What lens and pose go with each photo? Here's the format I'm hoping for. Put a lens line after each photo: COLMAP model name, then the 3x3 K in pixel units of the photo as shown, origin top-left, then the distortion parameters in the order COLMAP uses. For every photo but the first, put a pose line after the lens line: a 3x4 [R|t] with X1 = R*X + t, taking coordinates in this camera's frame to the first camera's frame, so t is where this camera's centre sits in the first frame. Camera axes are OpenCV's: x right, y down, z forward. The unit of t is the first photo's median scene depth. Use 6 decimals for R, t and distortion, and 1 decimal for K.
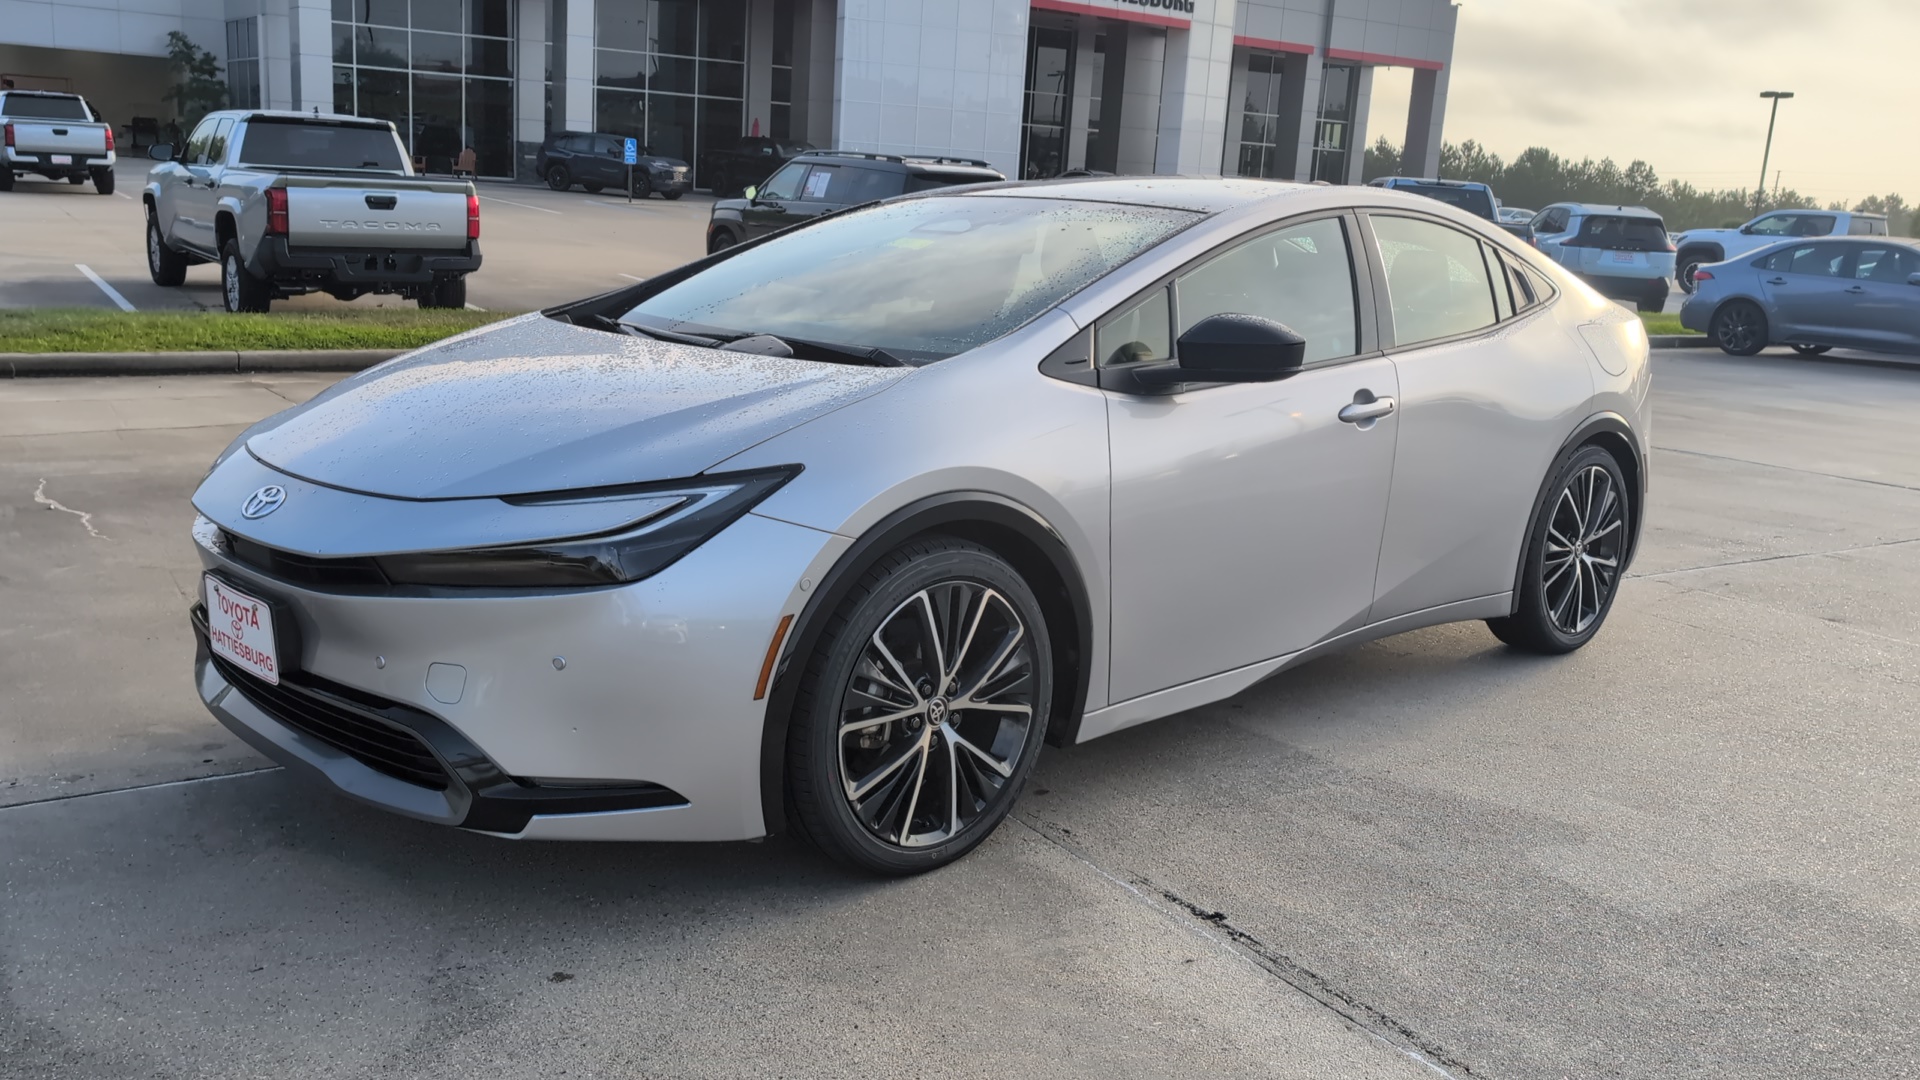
lens RADIAL K [[1590.1, 0, 962.1], [0, 1590.1, 531.1], [0, 0, 1]] dist [0.023310, -0.027725]
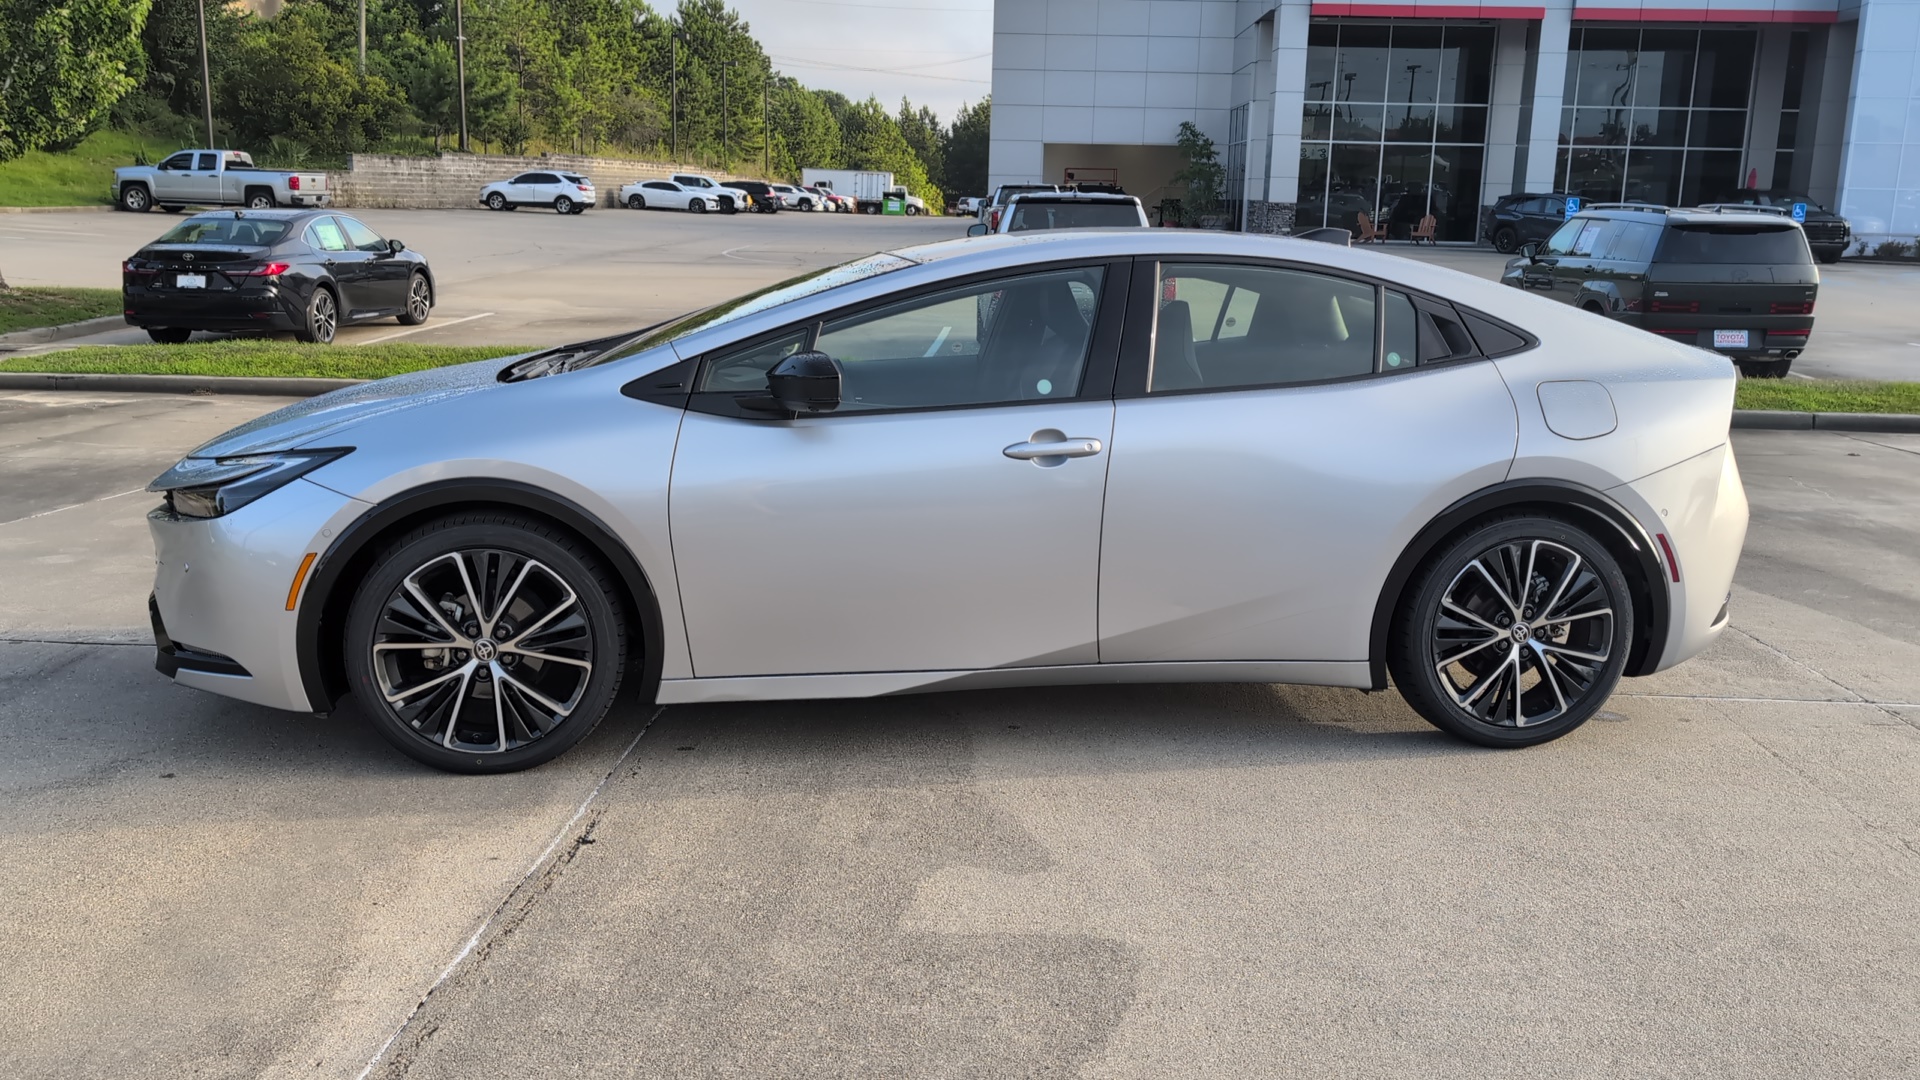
lens RADIAL K [[1590.1, 0, 964.1], [0, 1590.1, 540.6], [0, 0, 1]] dist [0.023310, -0.027725]
pose [[0.815695, 0.079501, -0.572994, 0.998983], [-0.098798, 0.995104, -0.002578, -0.010045], [0.569984, 0.058713, 0.819556, 0.148458]]
